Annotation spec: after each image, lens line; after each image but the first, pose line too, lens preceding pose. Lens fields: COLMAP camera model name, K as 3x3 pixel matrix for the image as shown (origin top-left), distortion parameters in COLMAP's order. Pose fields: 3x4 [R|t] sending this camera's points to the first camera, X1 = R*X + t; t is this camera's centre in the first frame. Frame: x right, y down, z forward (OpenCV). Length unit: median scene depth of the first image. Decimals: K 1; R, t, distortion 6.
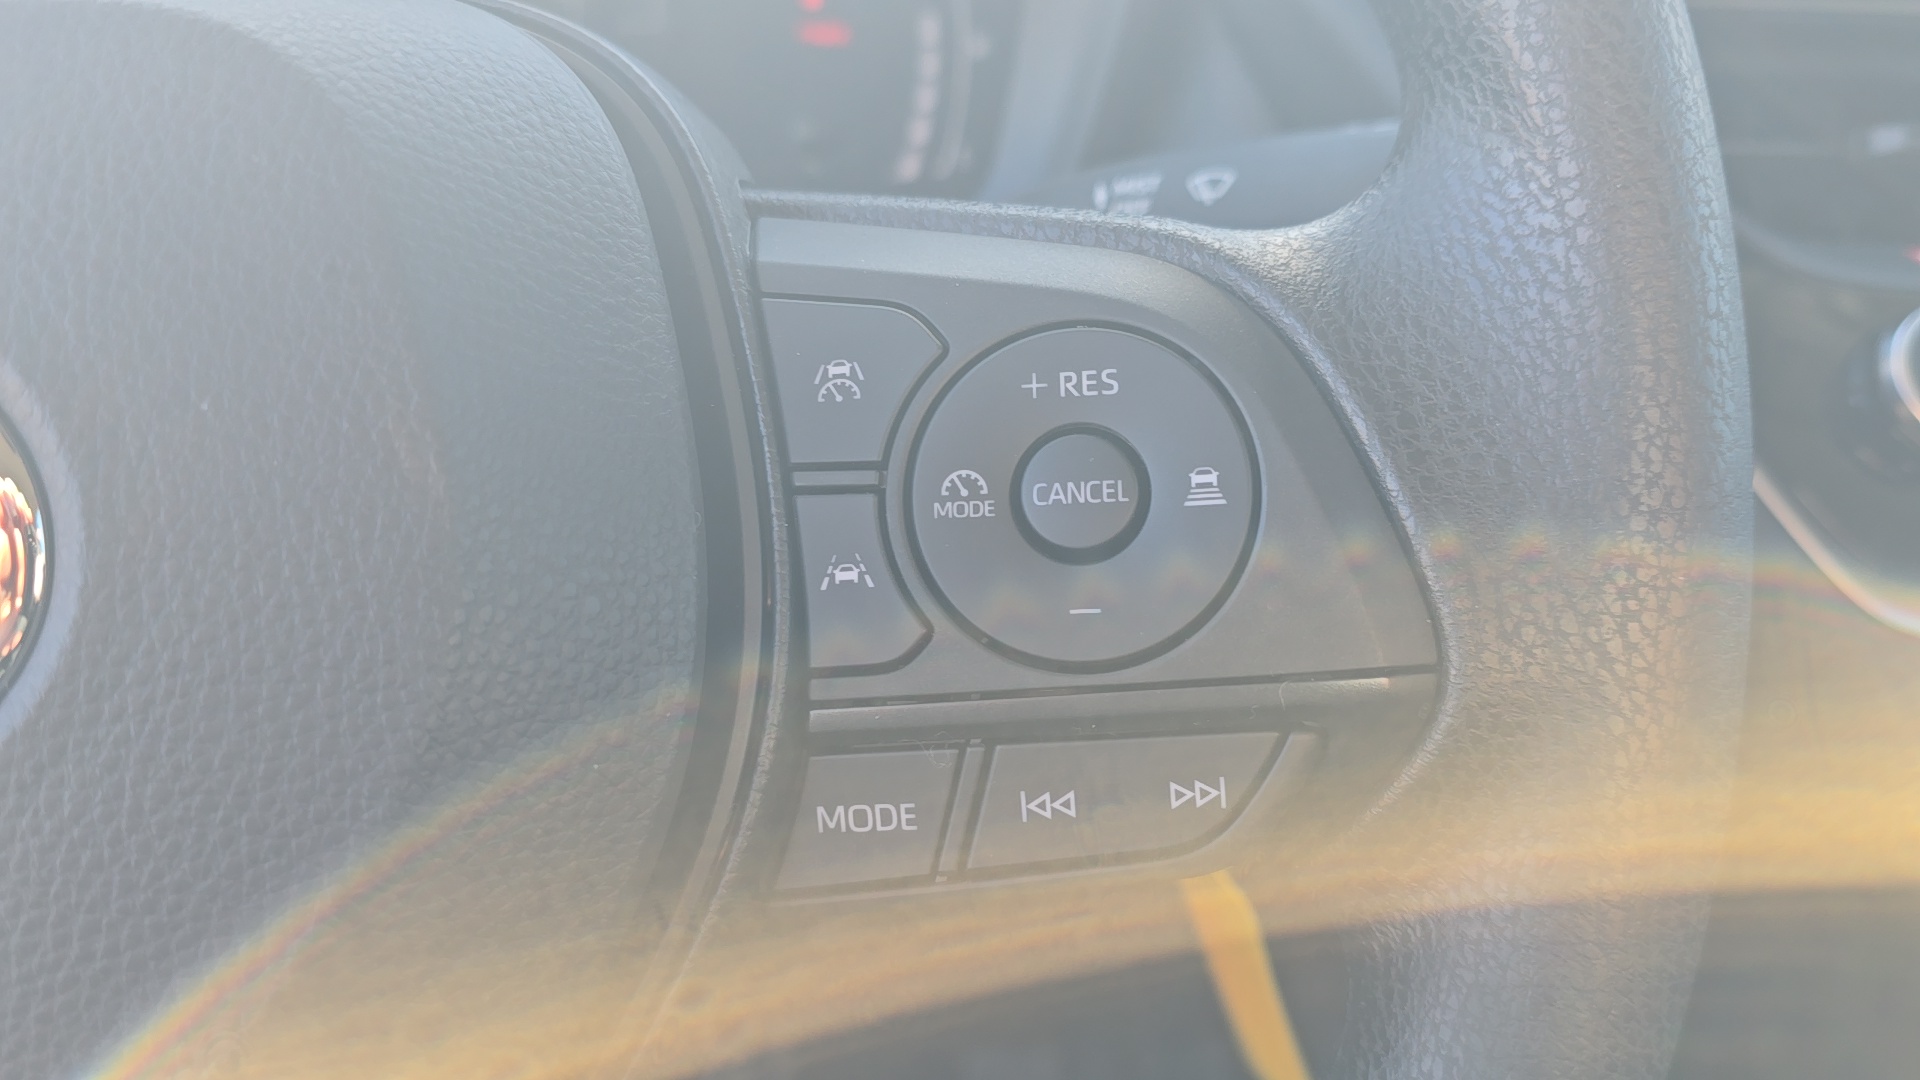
lens RADIAL K [[1751.3, 0, 961.3], [0, 1751.3, 533.3], [0, 0, 1]] dist [-0.017938, 0.000000]
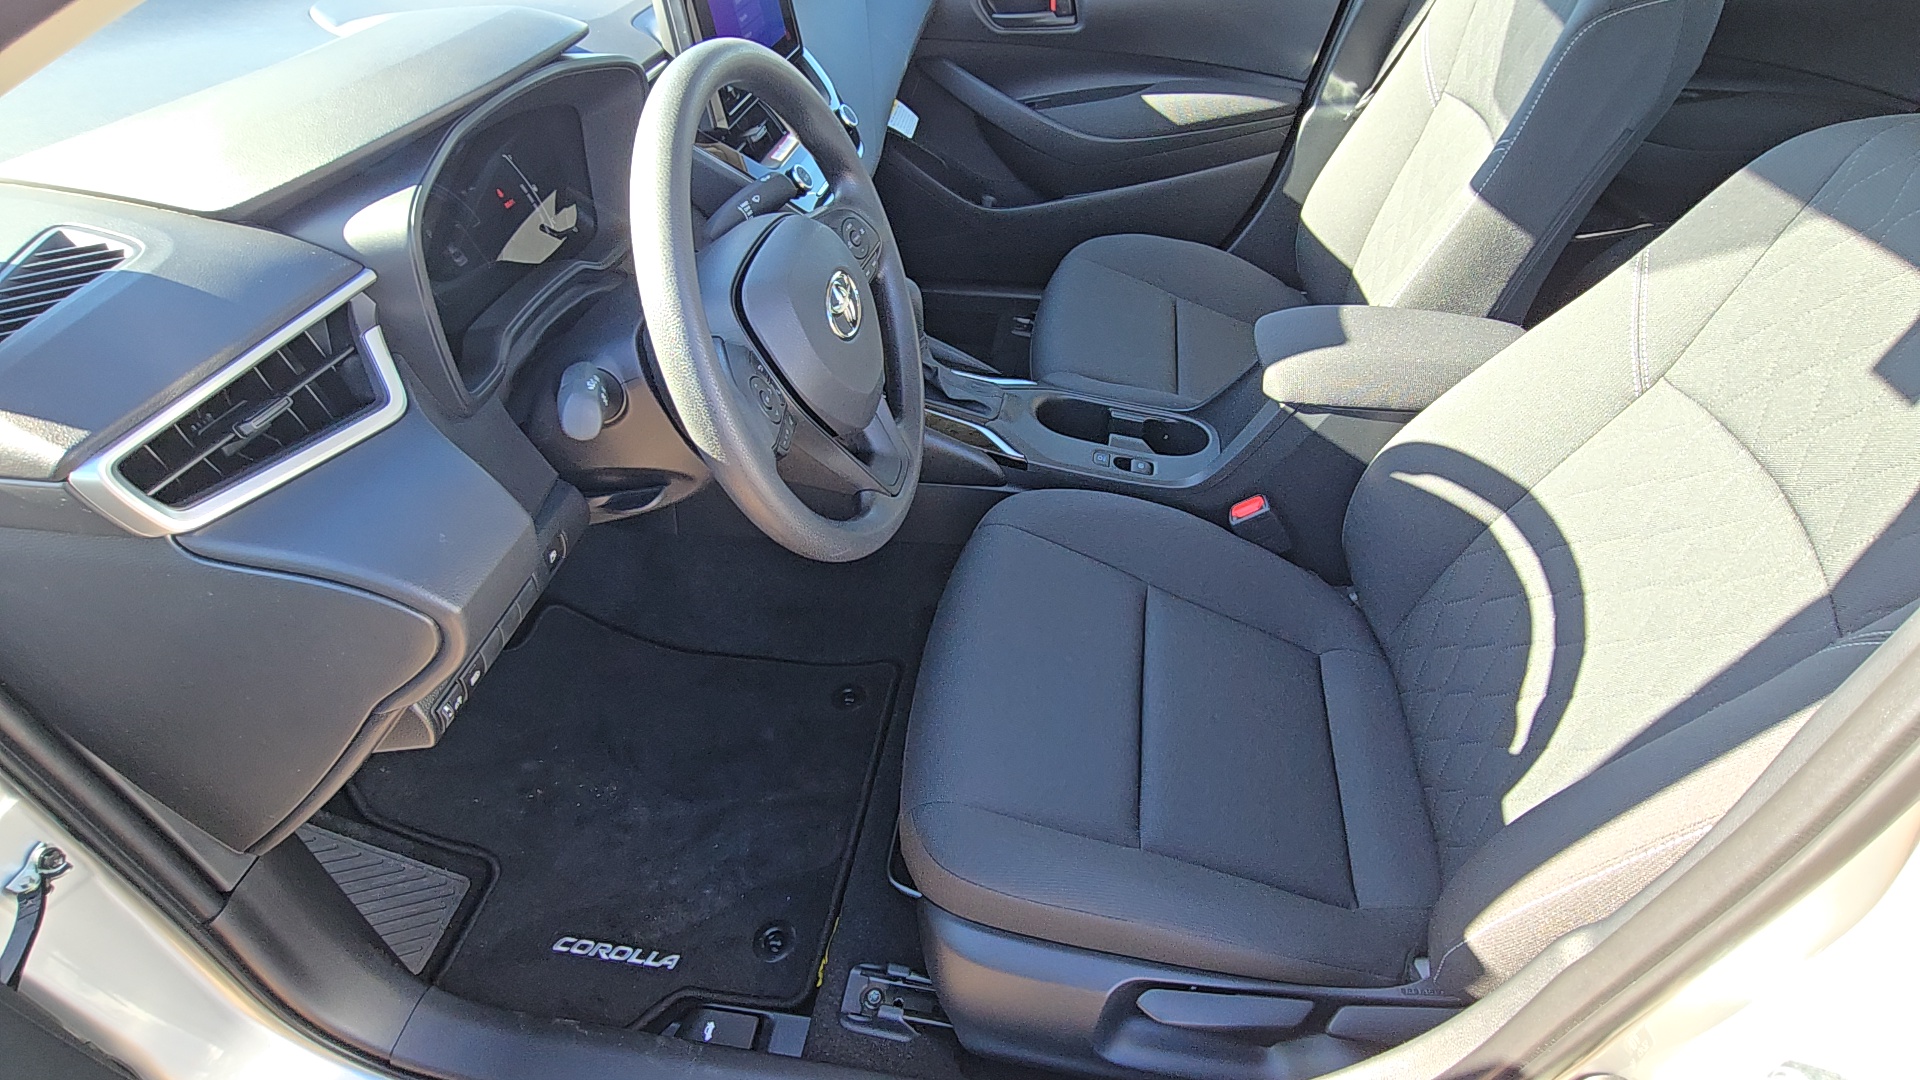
lens RADIAL K [[971.4, 0, 972.5], [0, 971.4, 535.2], [0, 0, 1]] dist [0.002985, 0.001598]
pose [[0.216941, -0.650130, 0.728194, -4.215334], [0.339083, 0.749698, 0.568310, -1.442579], [-0.915401, 0.123629, 0.383088, -1.175321]]
